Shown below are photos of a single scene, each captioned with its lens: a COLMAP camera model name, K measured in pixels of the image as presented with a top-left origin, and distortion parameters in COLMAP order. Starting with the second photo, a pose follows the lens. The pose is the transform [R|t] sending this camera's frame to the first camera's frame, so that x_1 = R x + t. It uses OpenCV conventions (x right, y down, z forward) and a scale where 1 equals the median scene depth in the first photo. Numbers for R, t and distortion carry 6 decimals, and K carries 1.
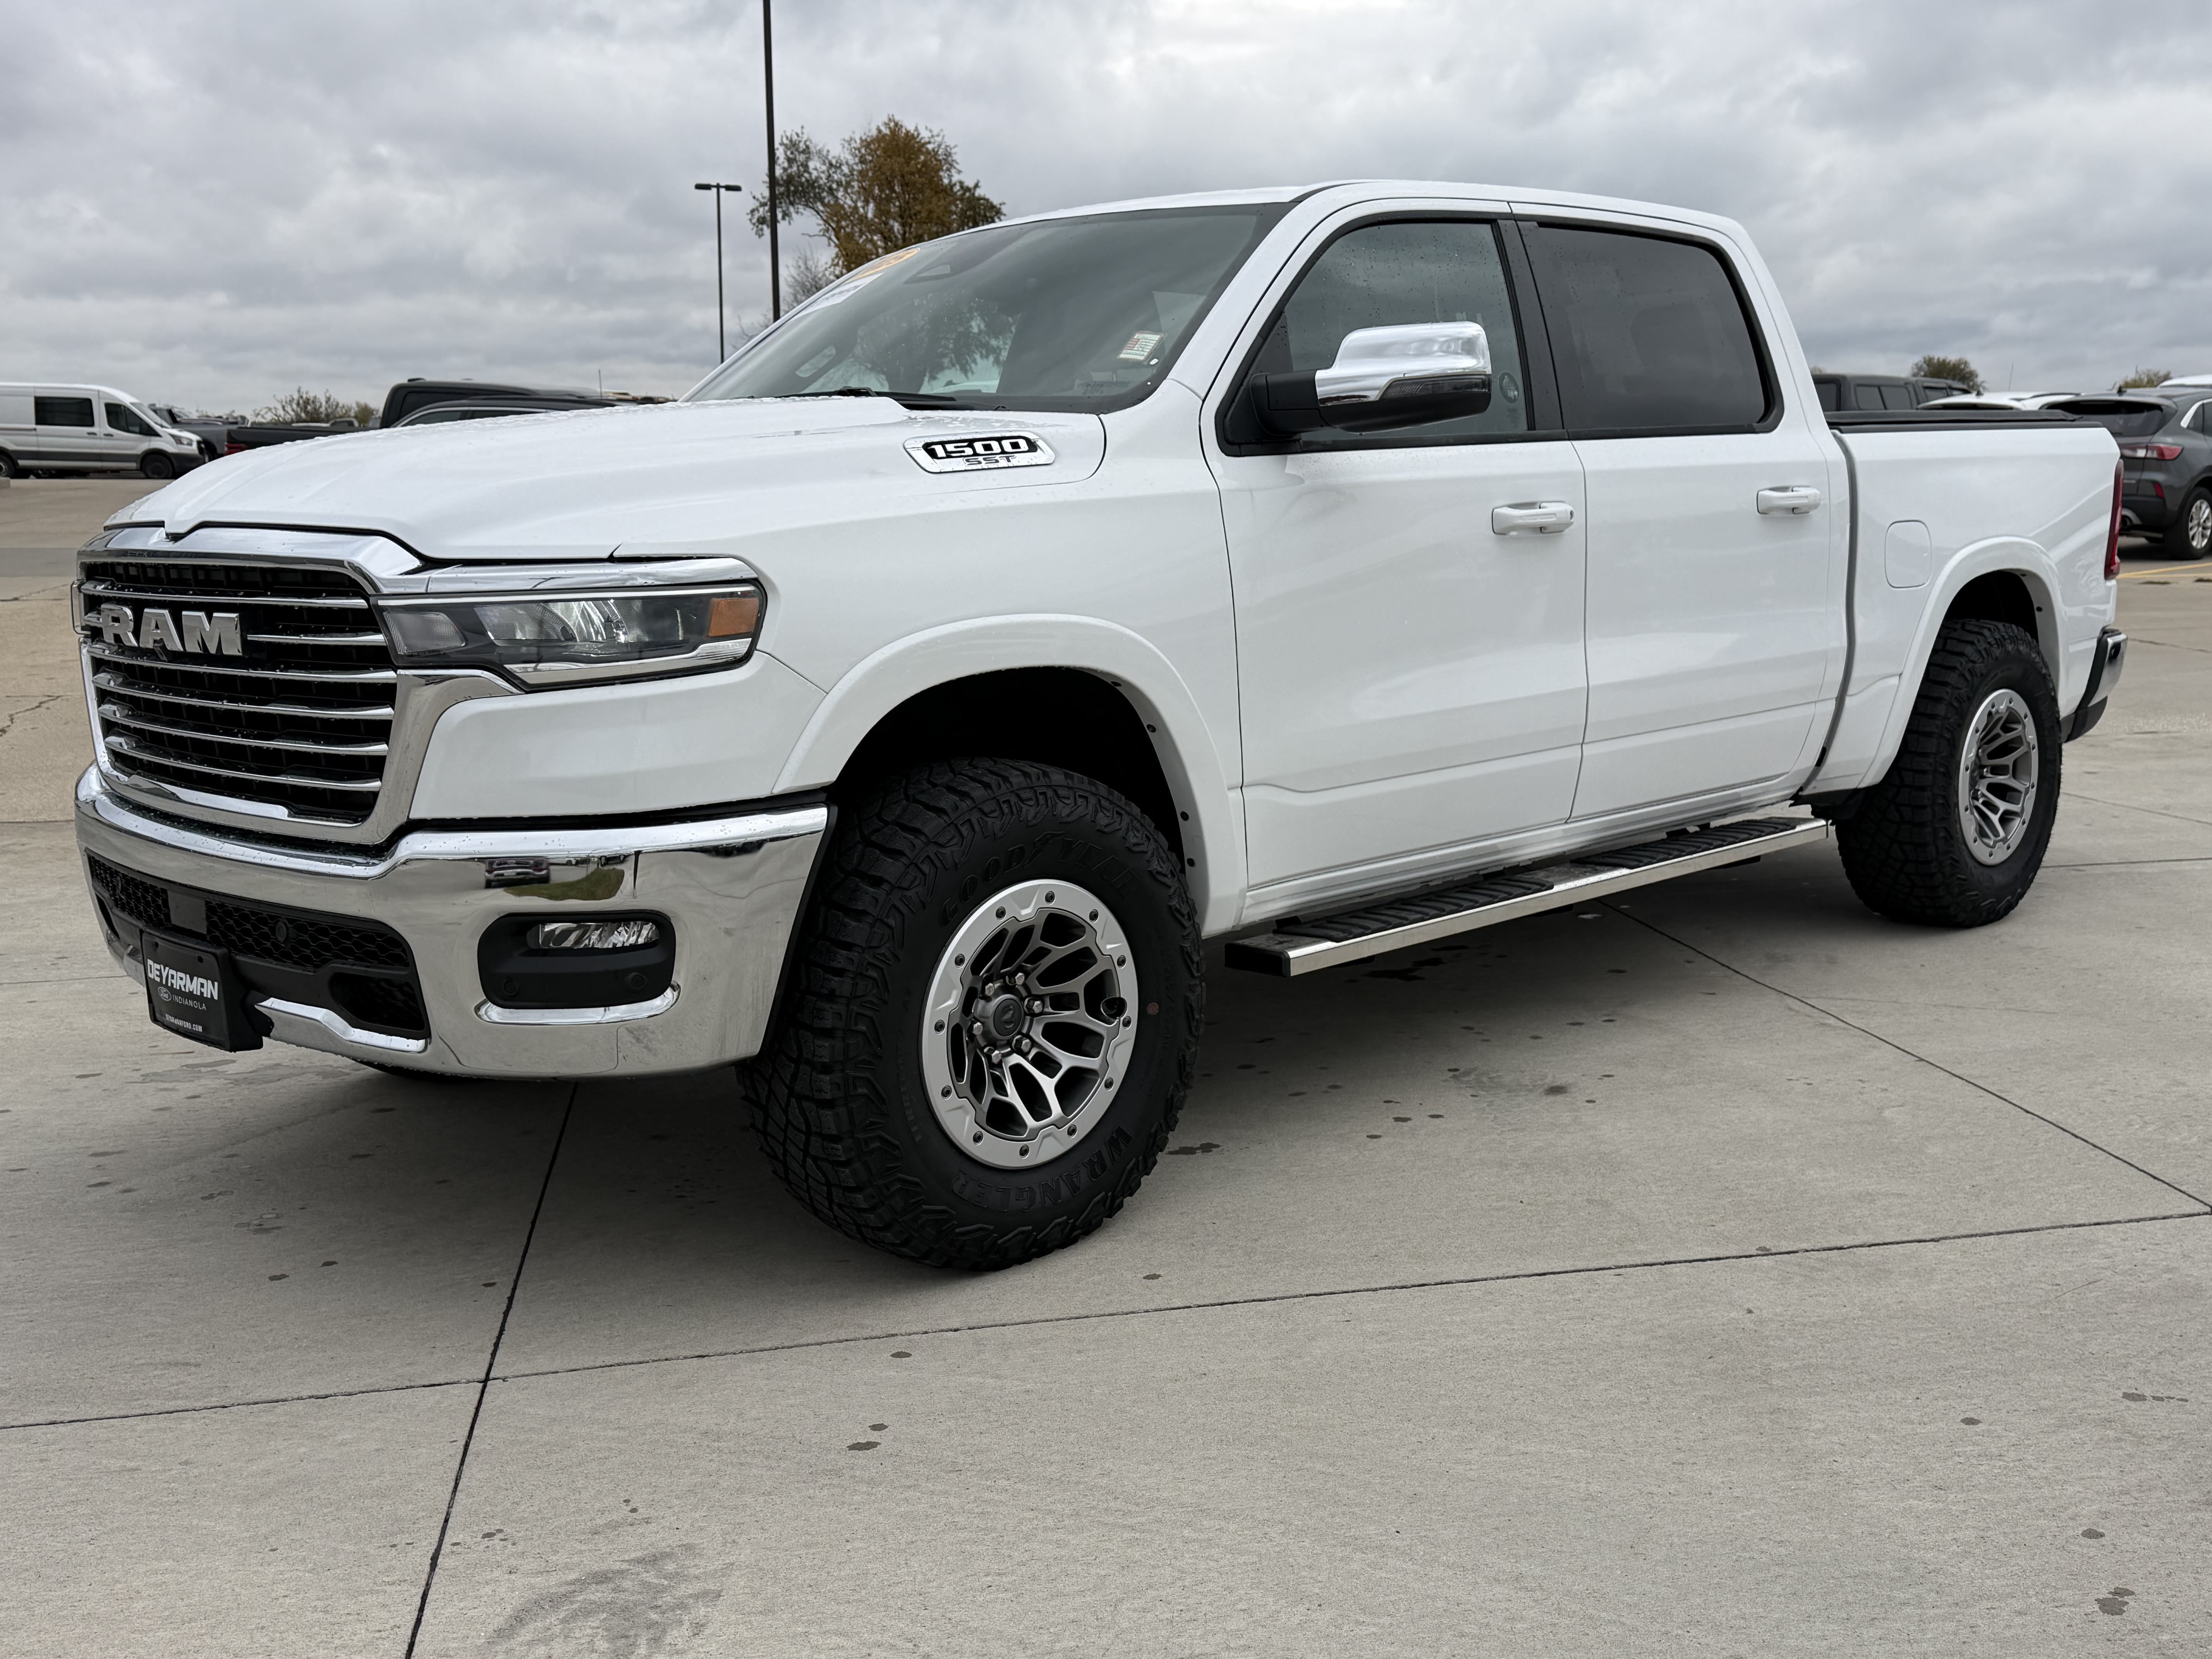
lens RADIAL K [[2202.4, 0, 1087.4], [0, 2202.4, 833.3], [0, 0, 1]] dist [0.057741, 0.000000]
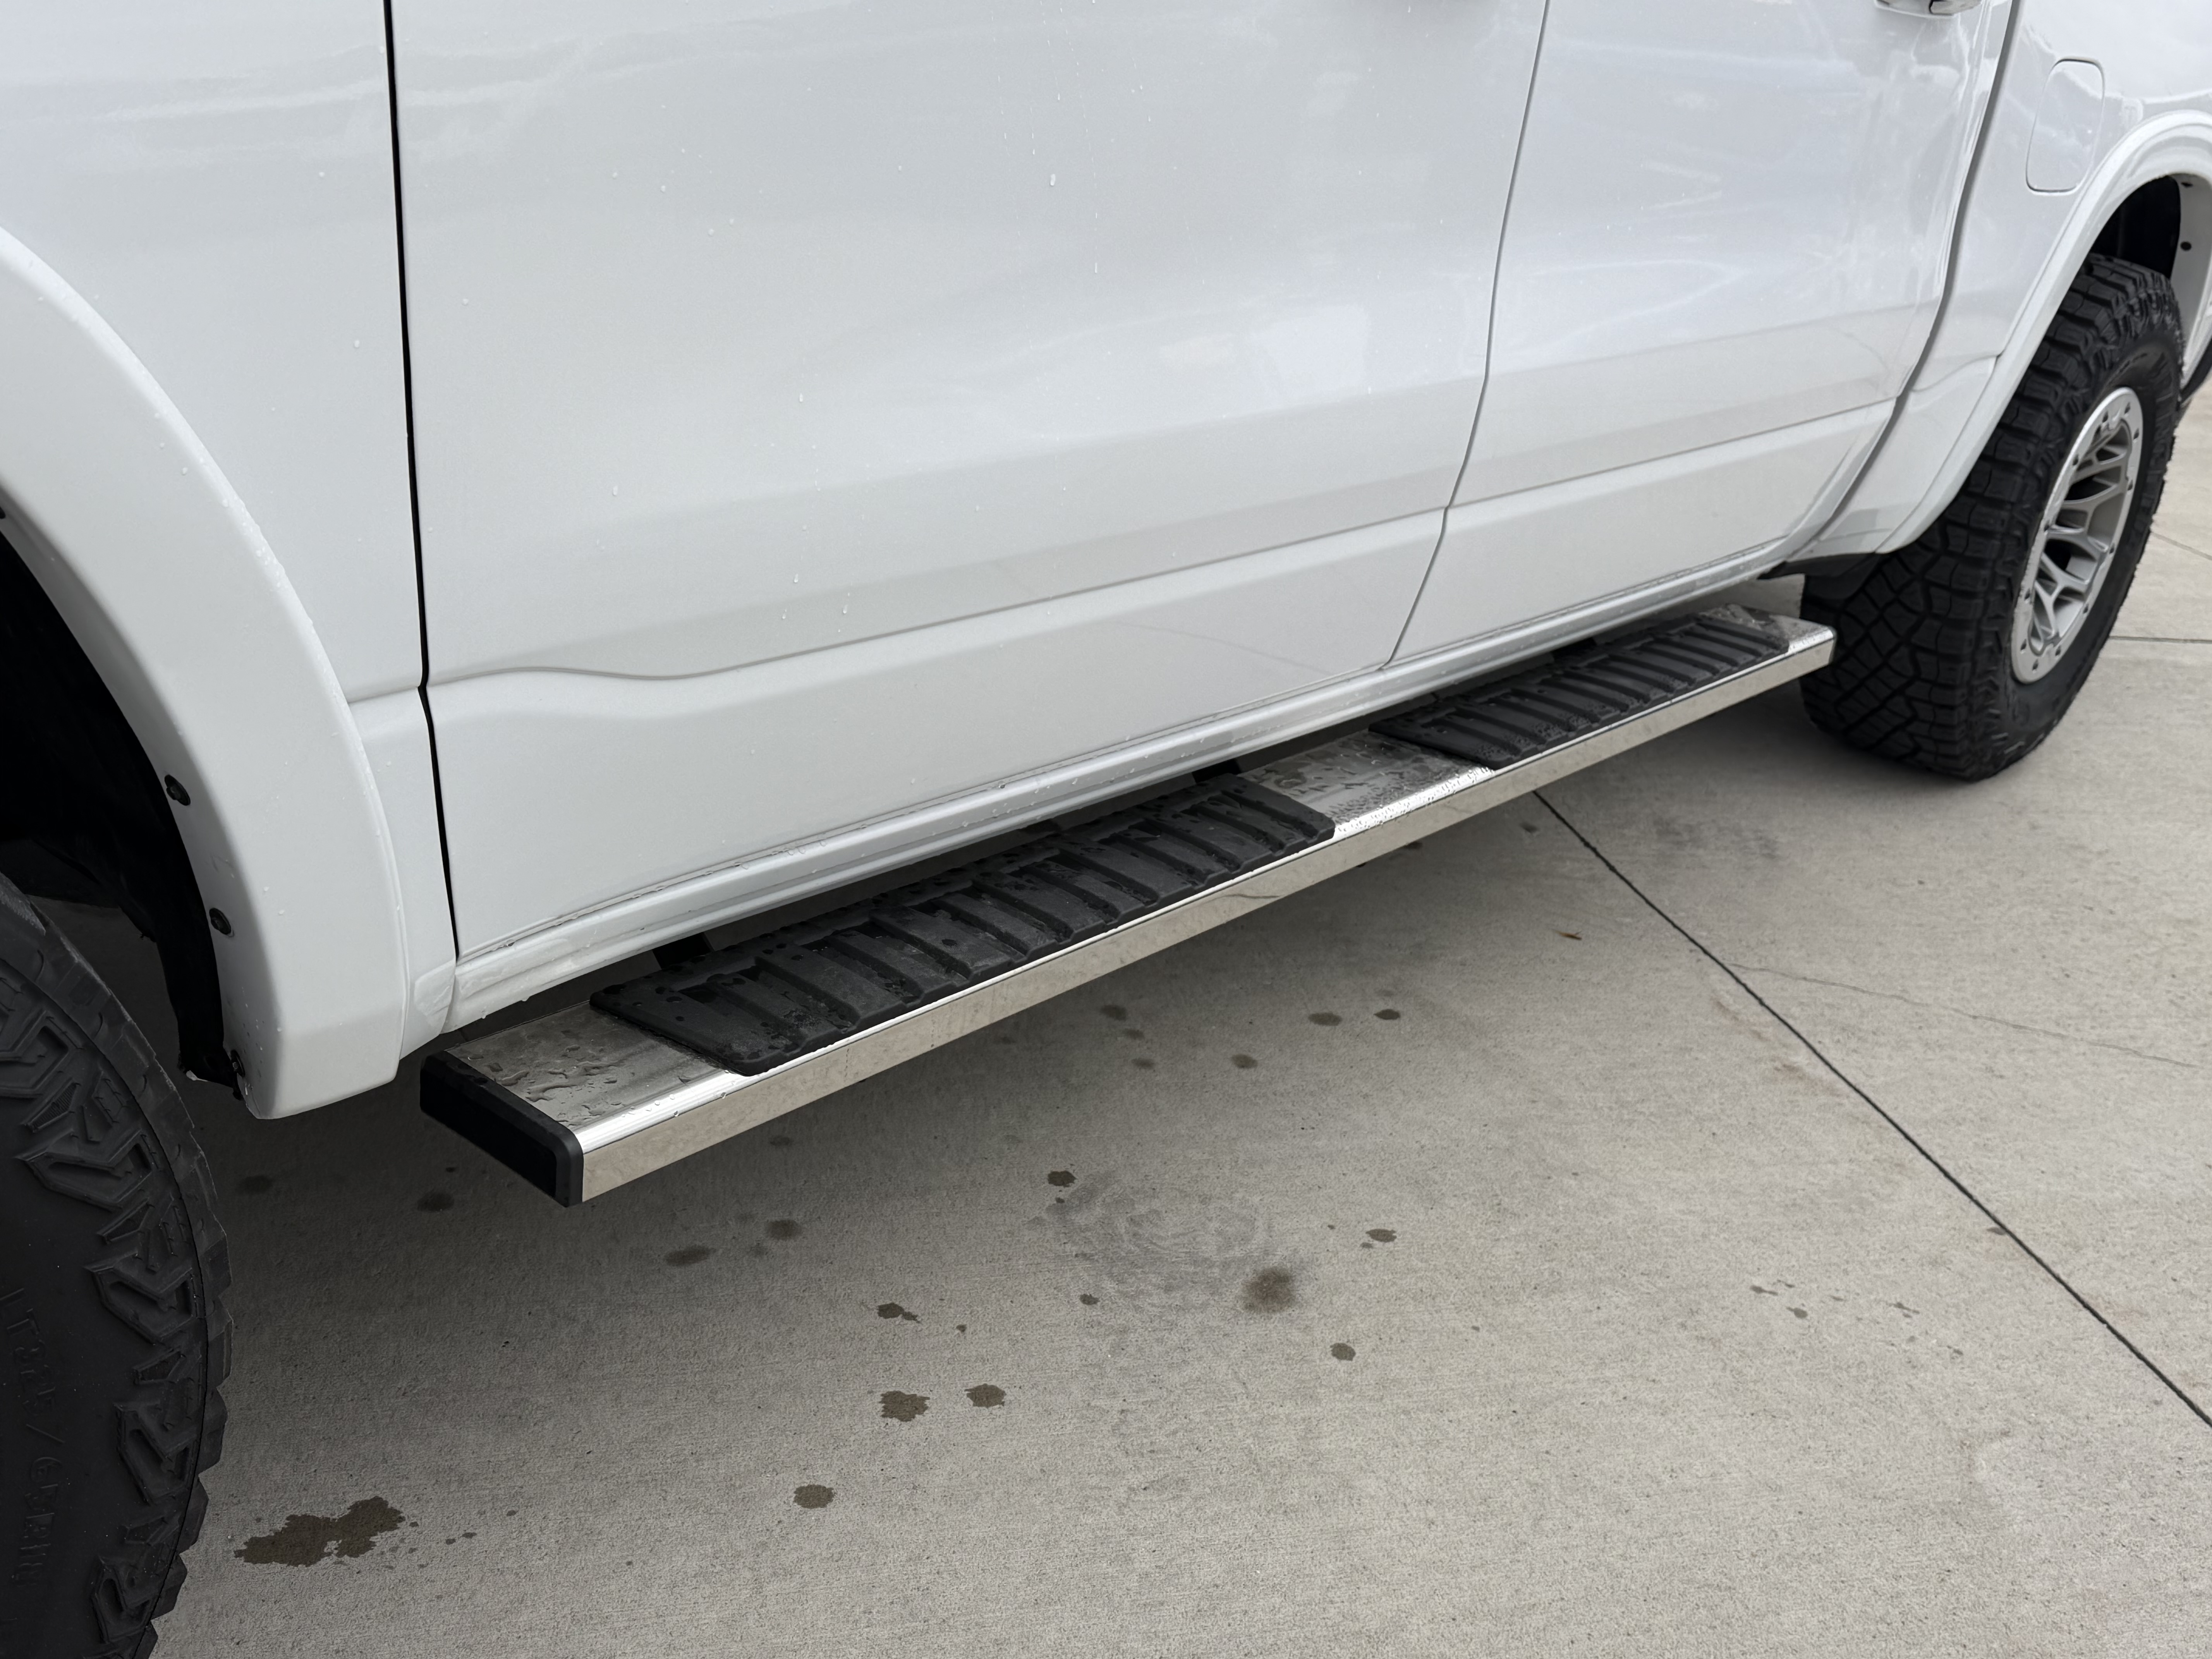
lens RADIAL K [[2202.4, 0, 1124.5], [0, 2202.4, 824.3], [0, 0, 1]] dist [0.057741, 0.000000]
pose [[0.982348, 0.098087, 0.159283, 0.102124], [-0.134424, 0.962301, 0.236446, -0.076670], [-0.130086, -0.253684, 0.958500, 0.597293]]
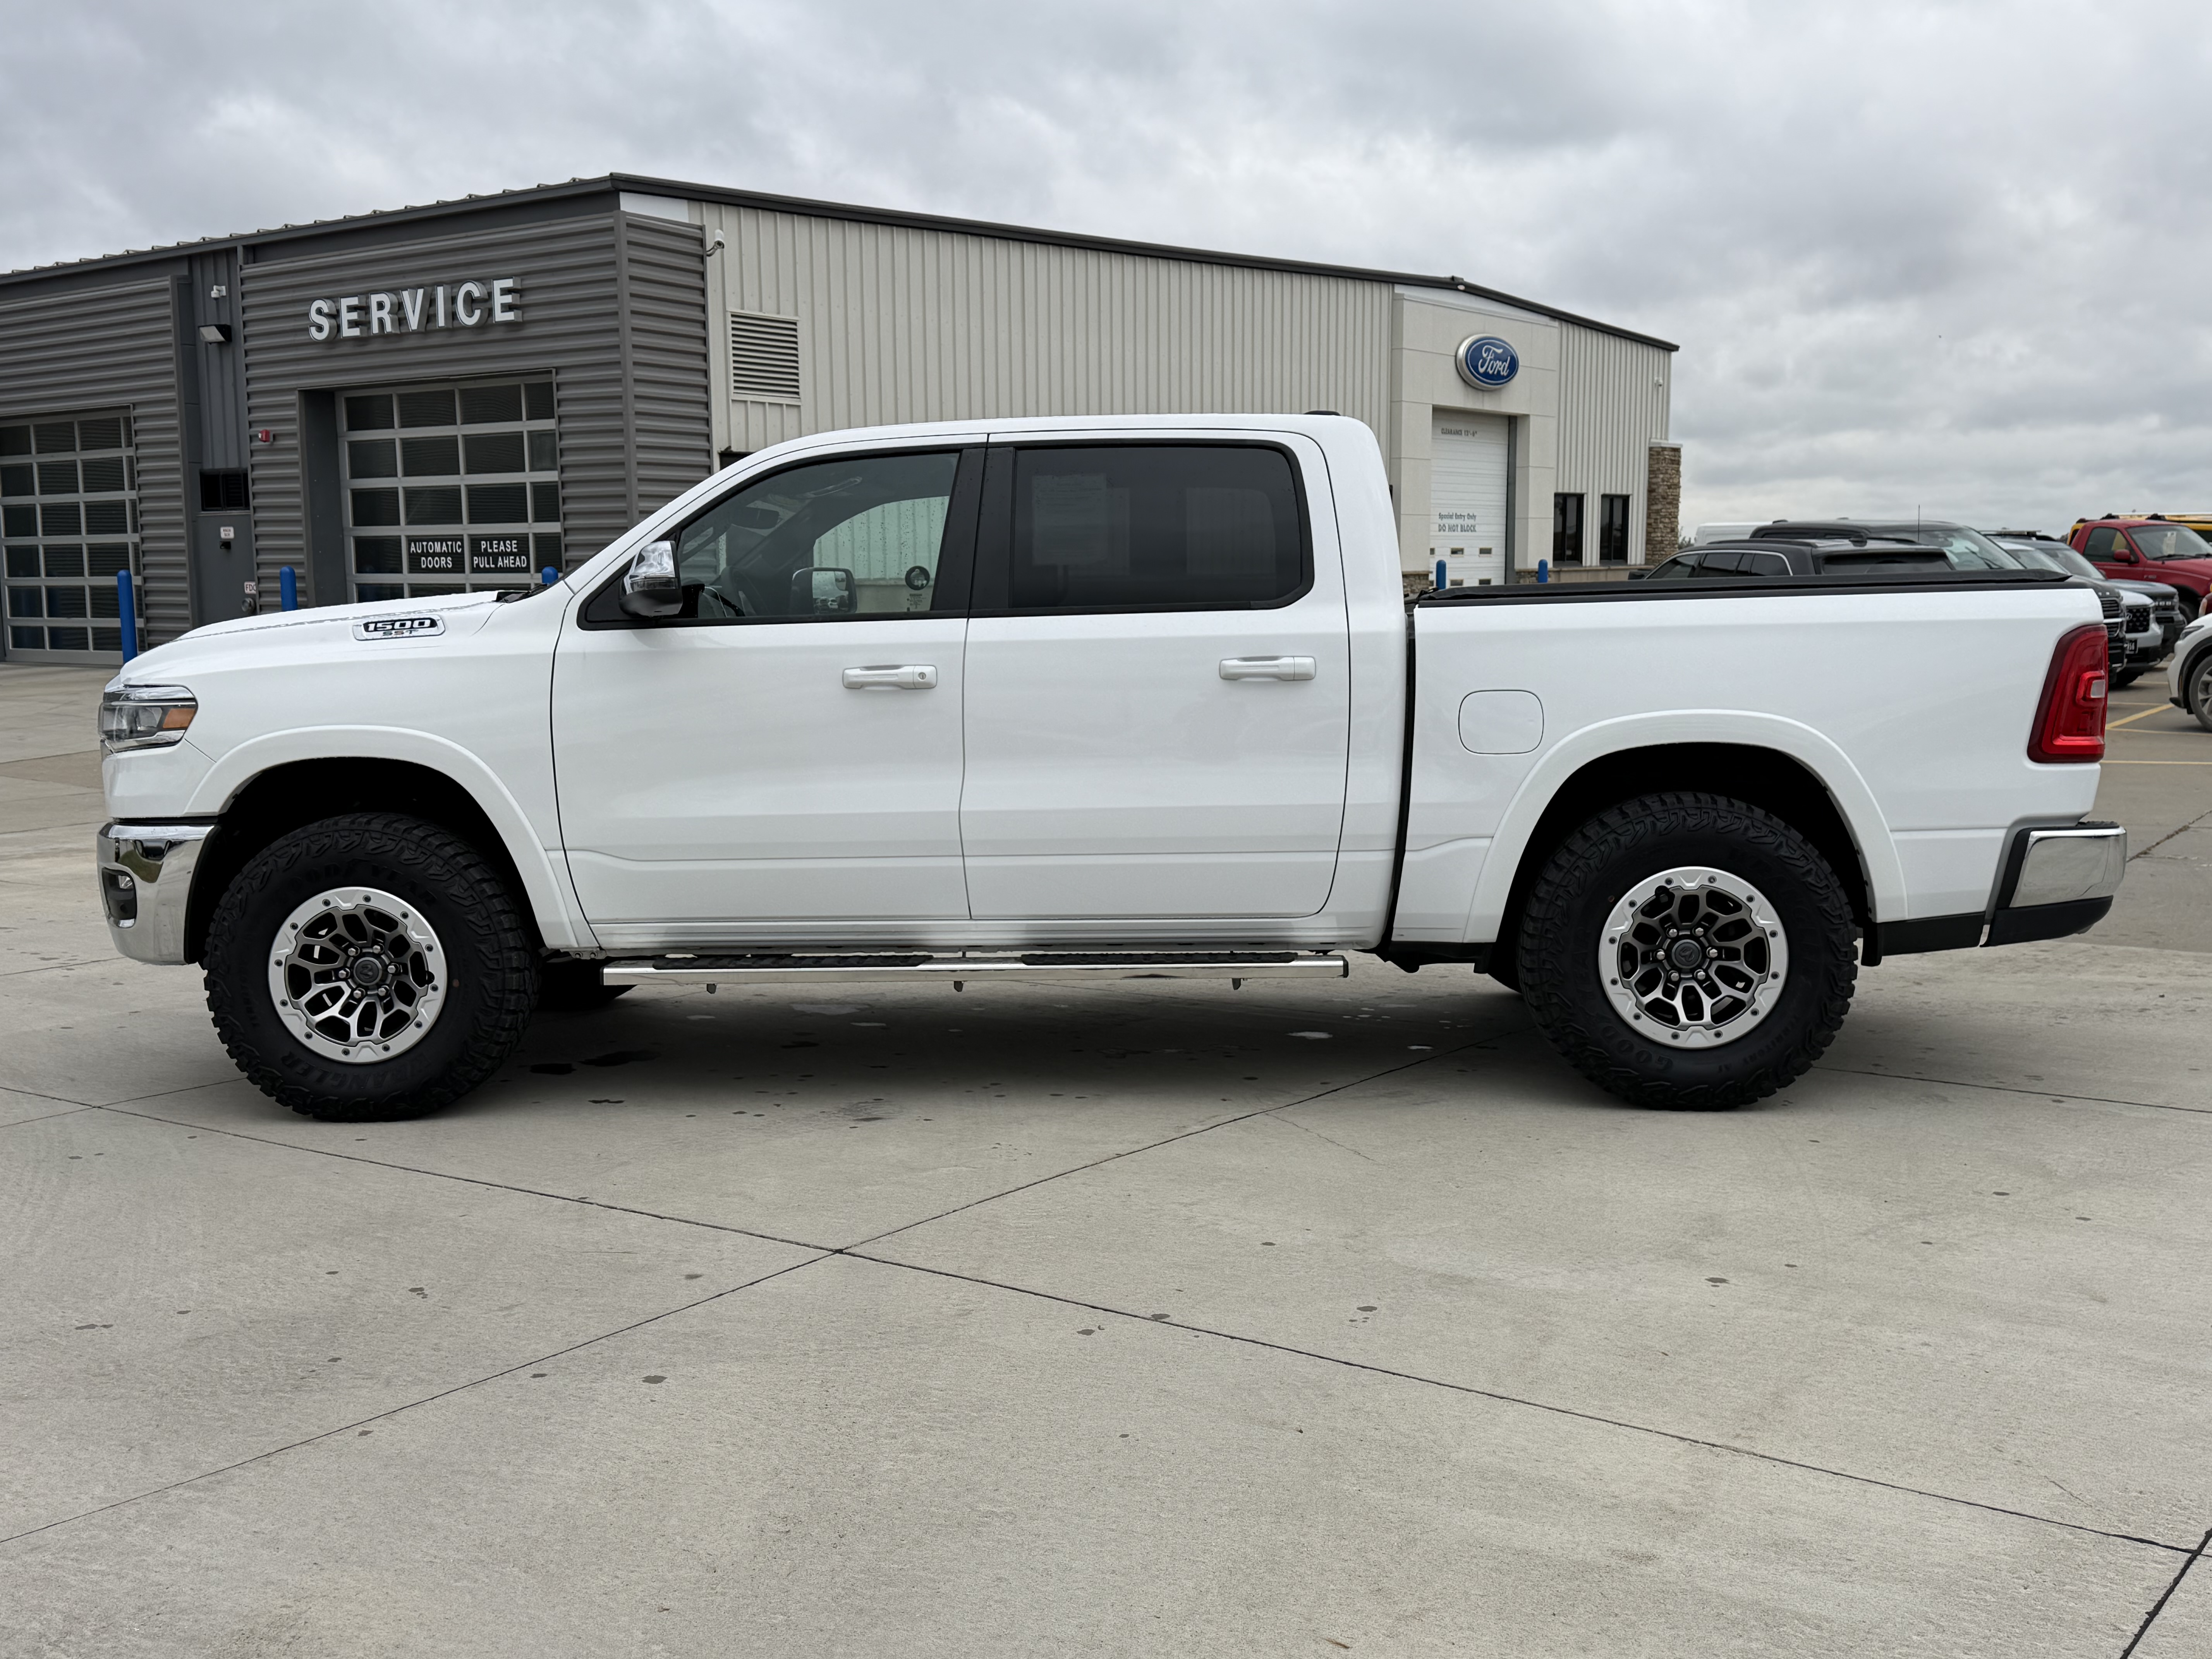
lens RADIAL K [[2202.4, 0, 1109.4], [0, 2202.4, 821.0], [0, 0, 1]] dist [0.057741, 0.000000]
pose [[0.699952, 0.073028, -0.710446, 1.208022], [-0.115561, 0.993231, -0.011758, -0.057305], [0.704779, 0.090330, 0.703653, 0.179294]]
